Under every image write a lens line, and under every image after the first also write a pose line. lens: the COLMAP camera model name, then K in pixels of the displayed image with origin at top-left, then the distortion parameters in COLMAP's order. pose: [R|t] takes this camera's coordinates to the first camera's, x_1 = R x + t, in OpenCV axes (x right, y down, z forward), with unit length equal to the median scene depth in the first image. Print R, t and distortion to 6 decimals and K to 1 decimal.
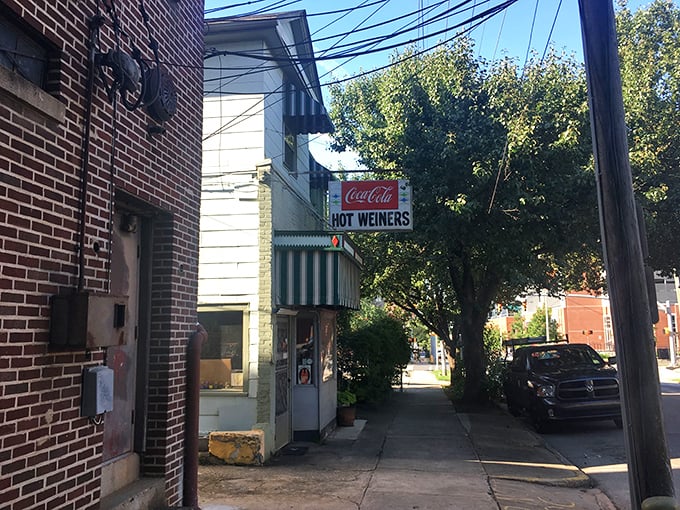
lens RADIAL K [[602.1, 0, 340.0], [0, 602.1, 255.0], [0, 0, 1]] dist [-0.000274, -0.007184]
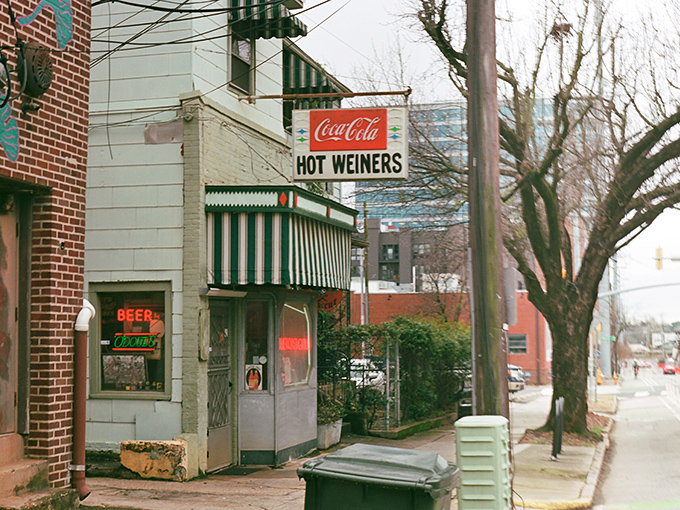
lens RADIAL K [[1202.7, 0, 340.0], [0, 1202.7, 255.0], [0, 0, 1]] dist [-0.294557, 0.208399]
pose [[0.993479, 0.001915, -0.114001, 0.230127], [0.005527, 0.997874, 0.064930, -0.050143], [0.113883, -0.065137, 0.991357, -0.473157]]
